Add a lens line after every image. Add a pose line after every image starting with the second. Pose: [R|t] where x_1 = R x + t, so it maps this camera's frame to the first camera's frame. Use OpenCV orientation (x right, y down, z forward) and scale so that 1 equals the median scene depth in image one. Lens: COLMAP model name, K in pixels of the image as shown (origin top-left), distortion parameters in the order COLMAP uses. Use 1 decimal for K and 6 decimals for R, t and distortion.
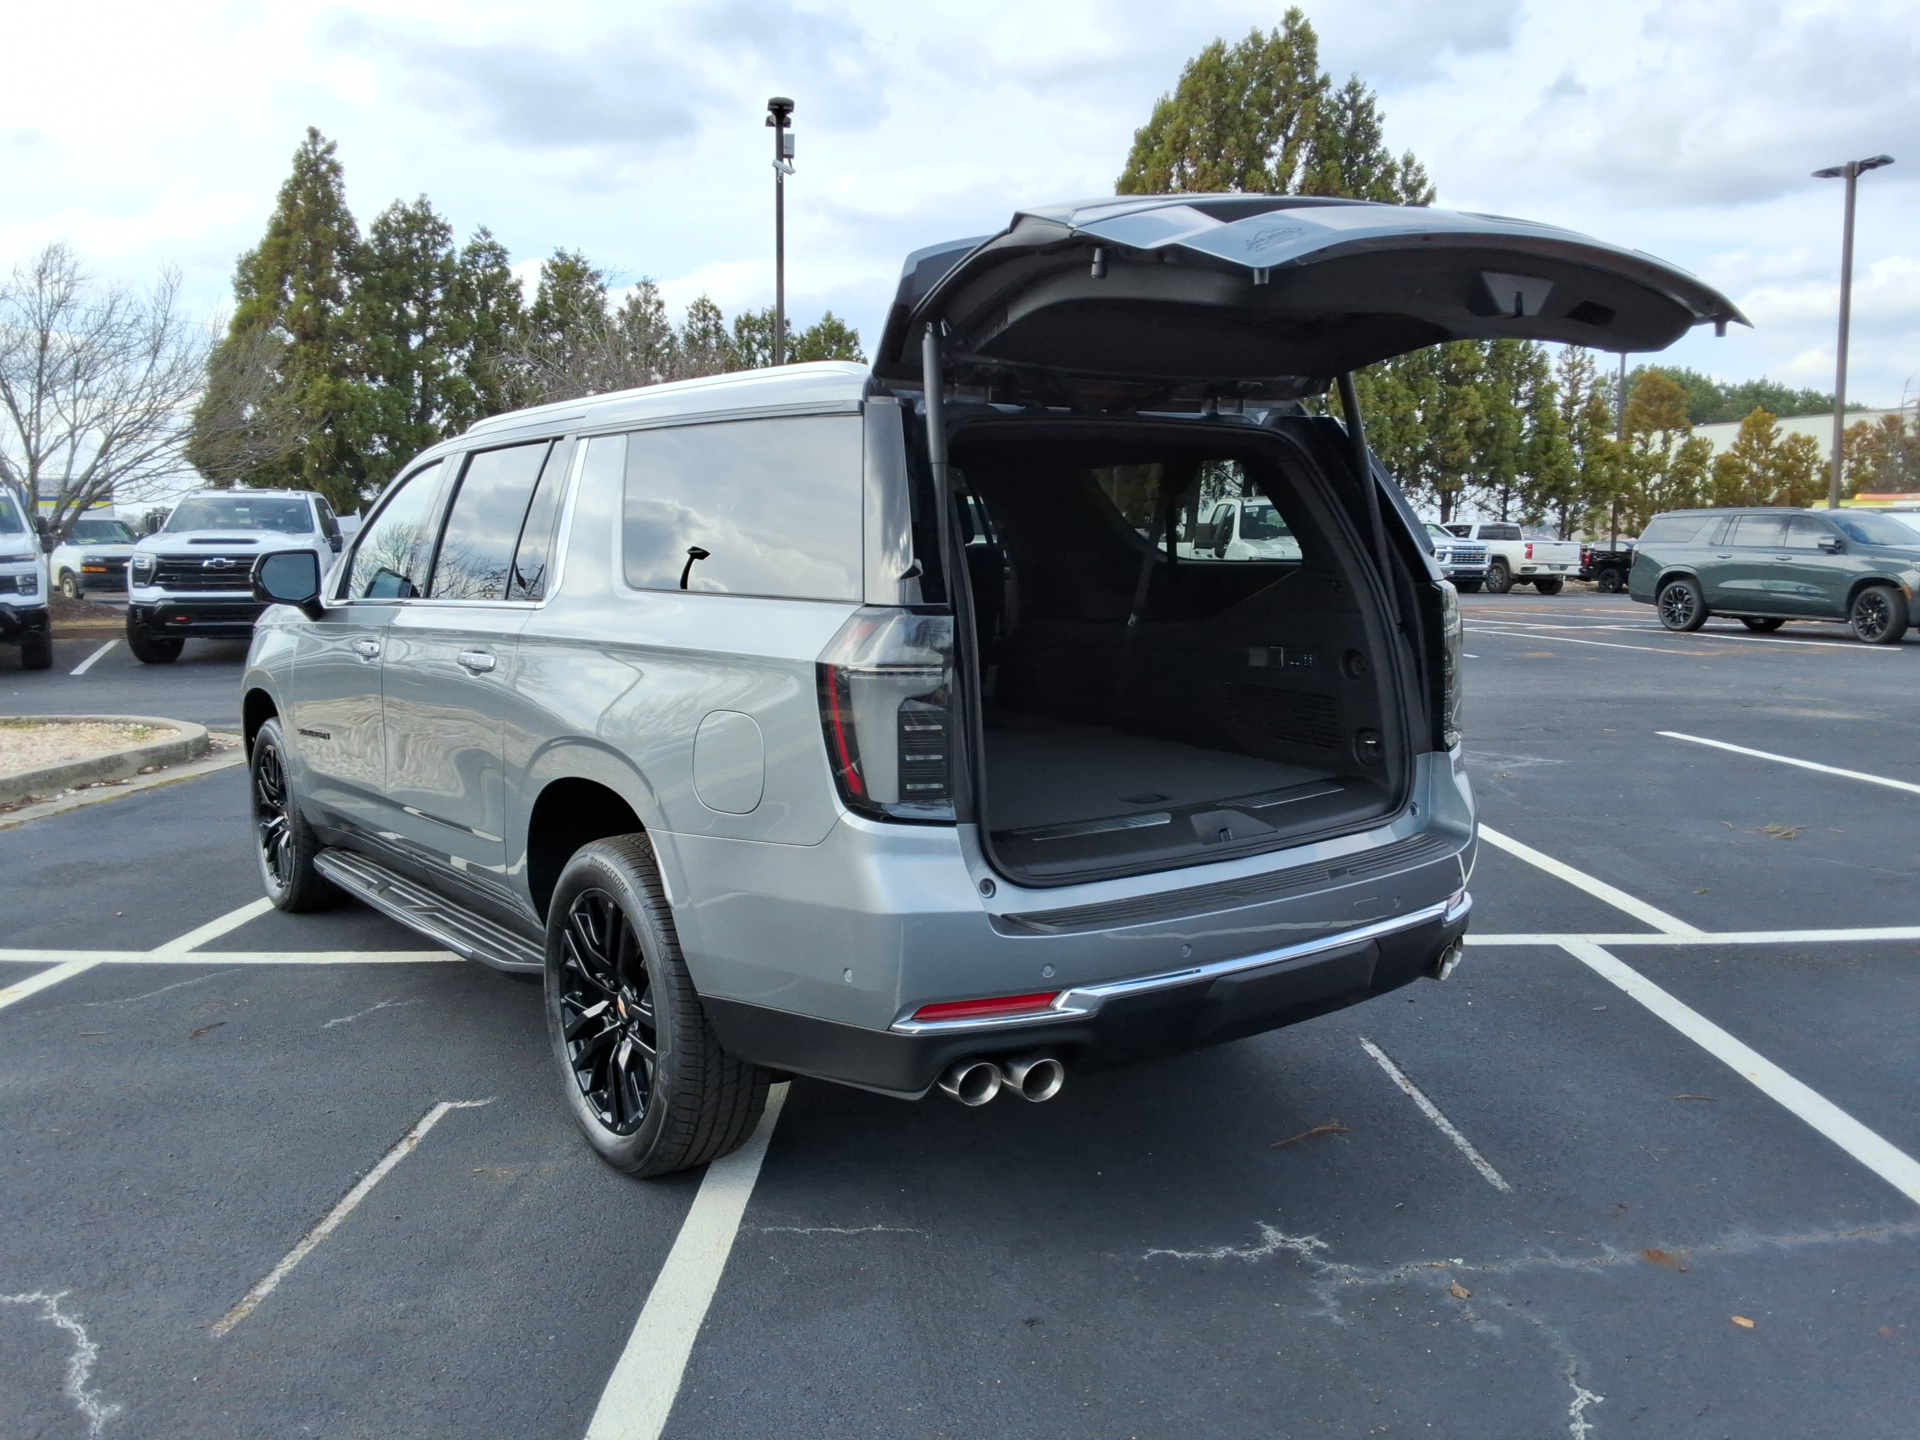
lens RADIAL K [[1550.8, 0, 982.4], [0, 1550.8, 718.4], [0, 0, 1]] dist [0.124369, -0.210552]
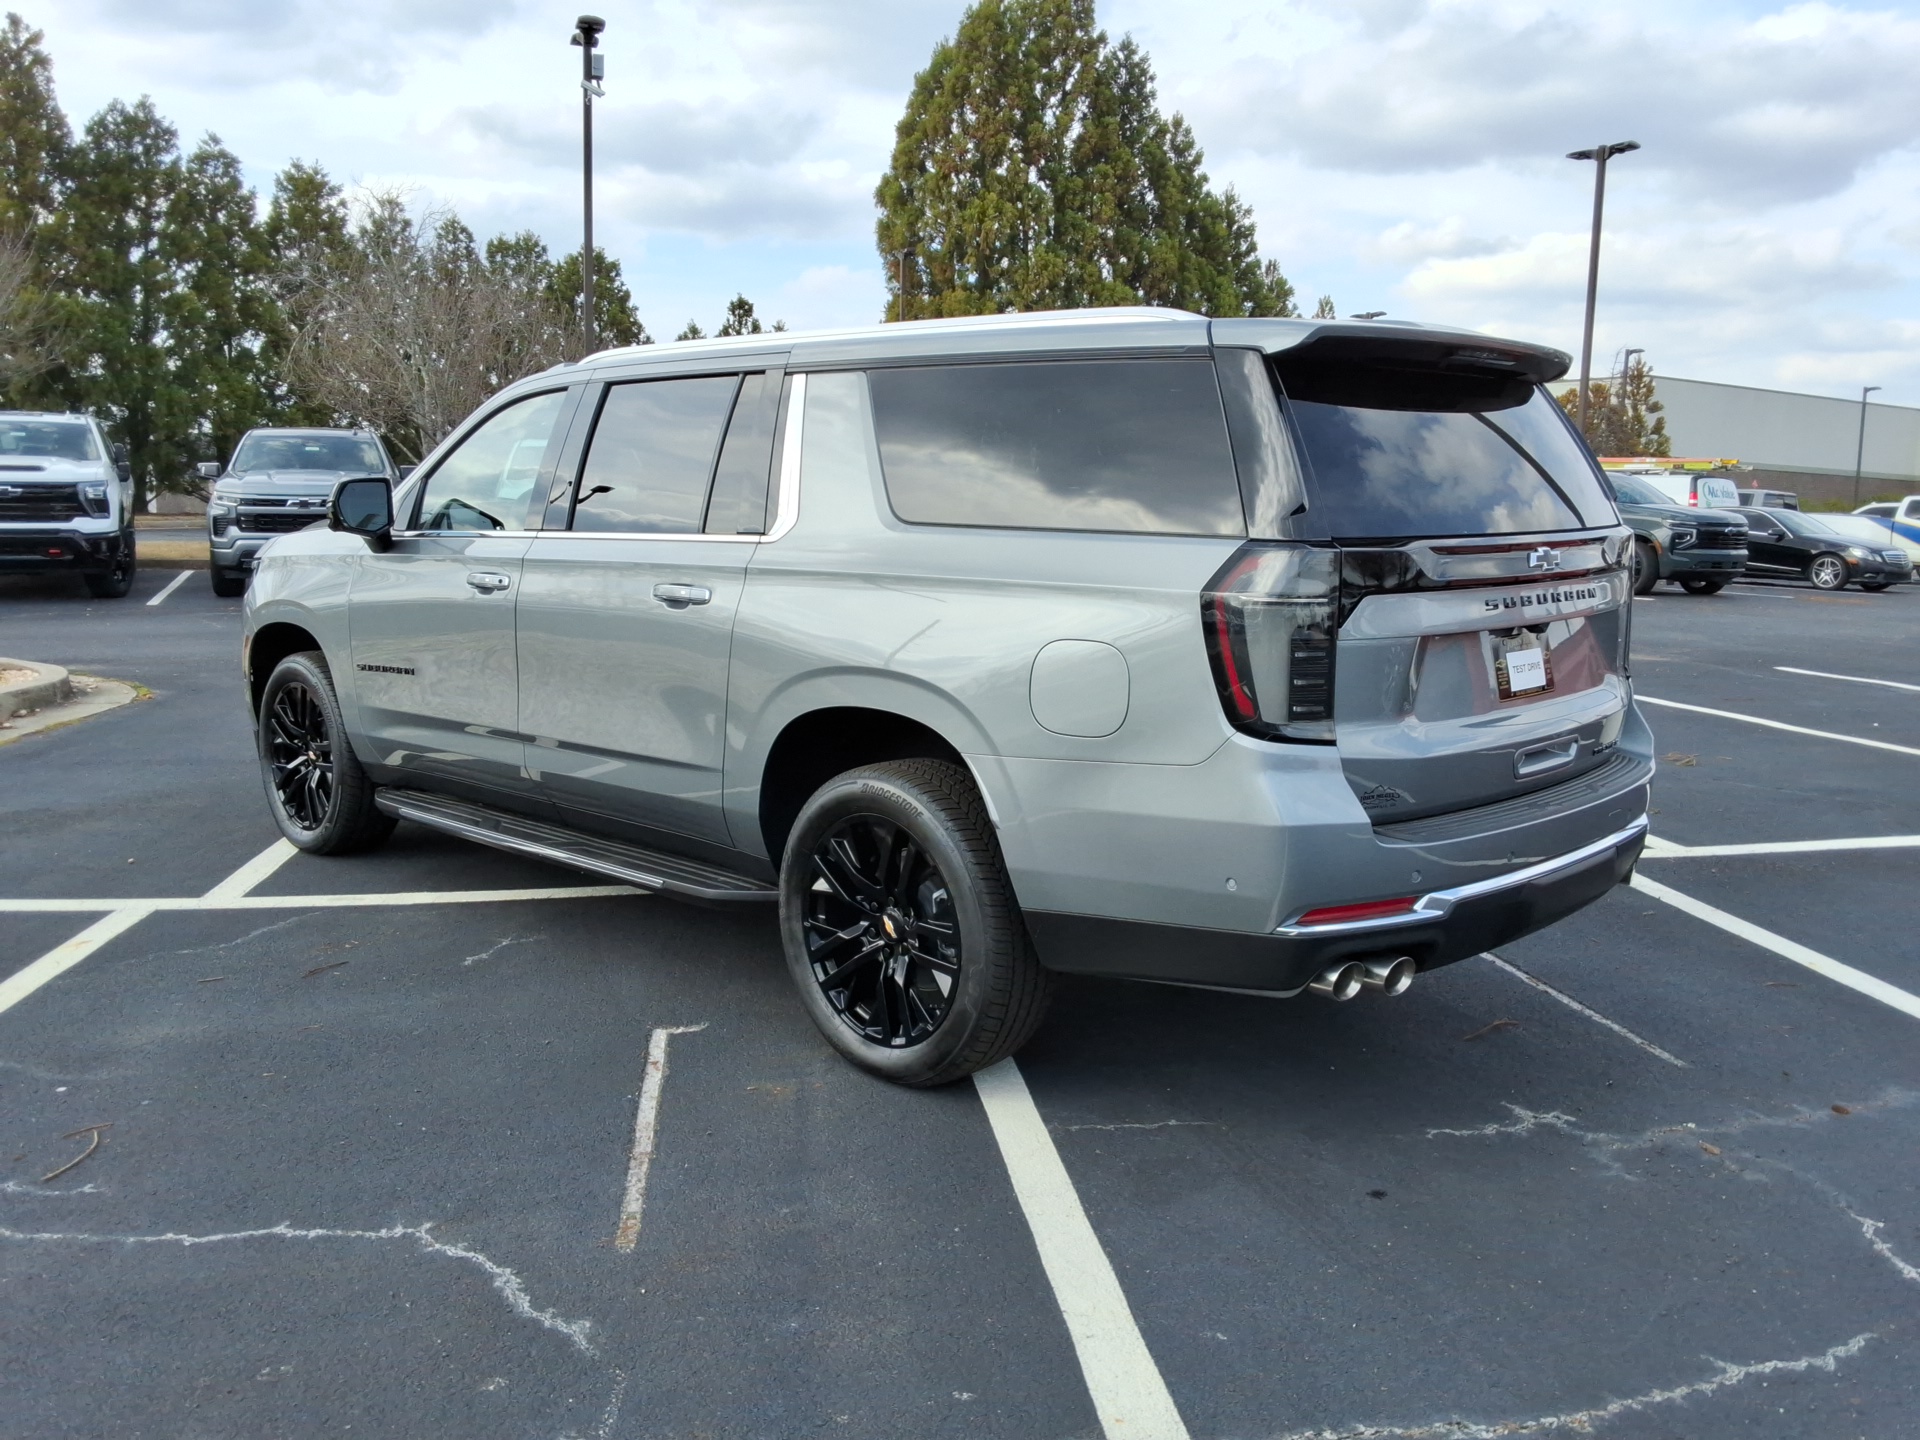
lens RADIAL K [[1557.7, 0, 978.8], [0, 1557.7, 707.0], [0, 0, 1]] dist [0.109162, -0.180081]
pose [[0.985546, -0.003913, 0.169362, -0.035684], [-0.000579, 0.999650, 0.026464, 0.001131], [-0.169406, -0.026180, 0.985199, -0.002730]]
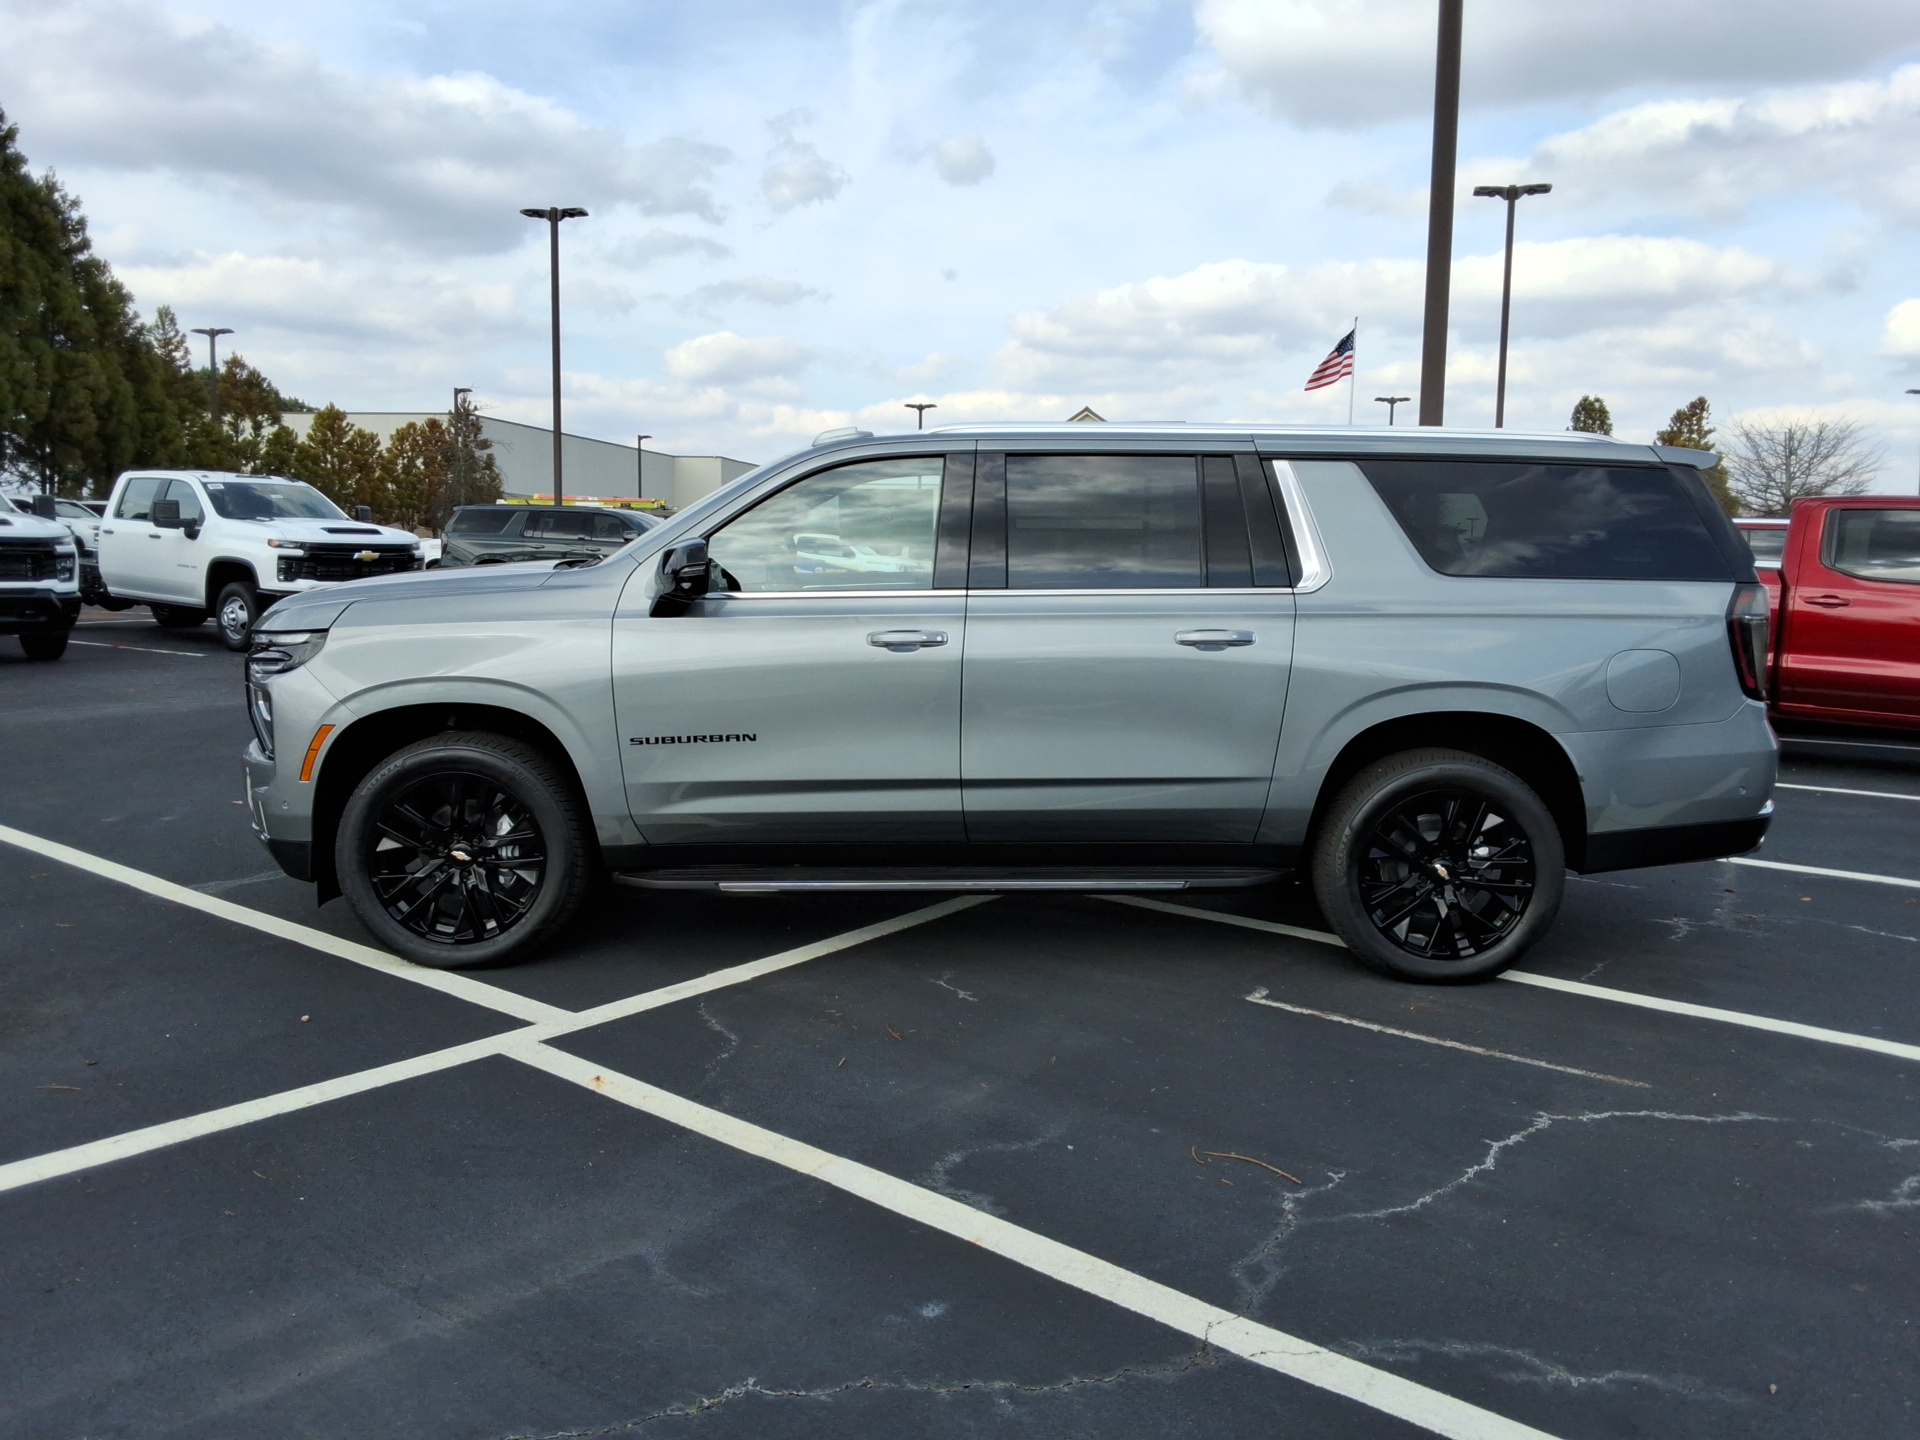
lens RADIAL K [[1563.7, 0, 990.2], [0, 1563.7, 715.4], [0, 0, 1]] dist [0.098171, -0.175628]
pose [[0.565039, -0.073997, 0.821739, -0.167263], [0.068483, 0.996740, 0.042666, -0.004750], [-0.822217, 0.032168, 0.568264, 0.054245]]
